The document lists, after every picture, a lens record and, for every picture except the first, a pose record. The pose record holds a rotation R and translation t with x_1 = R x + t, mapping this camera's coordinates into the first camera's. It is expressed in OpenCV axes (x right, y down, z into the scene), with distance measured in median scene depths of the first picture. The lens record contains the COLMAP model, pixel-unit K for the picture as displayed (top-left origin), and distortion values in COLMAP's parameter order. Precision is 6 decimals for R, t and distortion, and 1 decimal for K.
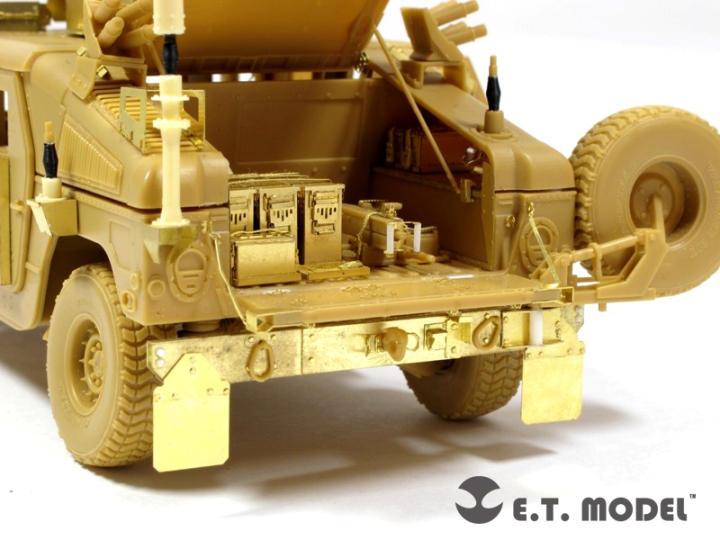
lens RADIAL K [[1925.3, 0, 360.0], [0, 1925.3, 270.0], [0, 0, 1]] dist [-0.578490, 0.299073]
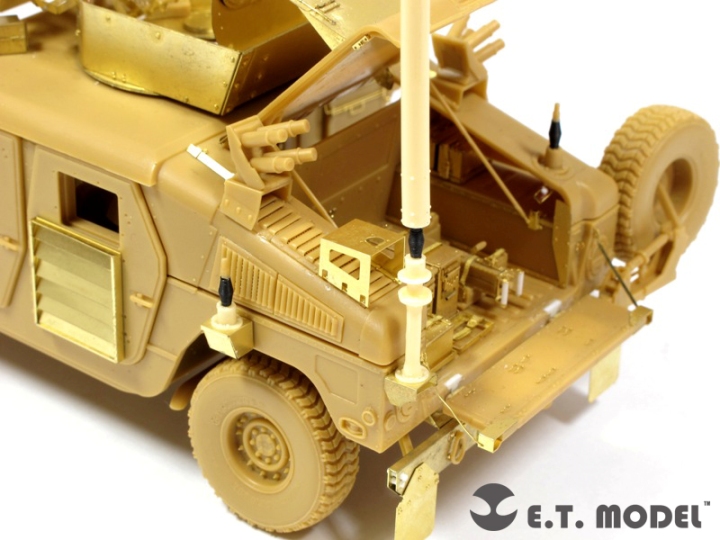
lens RADIAL K [[1925.3, 0, 360.0], [0, 1925.3, 270.0], [0, 0, 1]] dist [-0.578490, 0.299073]
pose [[0.912002, -0.186411, 0.365382, -0.460978], [0.050504, 0.935023, 0.350973, -0.418627], [-0.407065, -0.301635, 0.862157, 0.058060]]
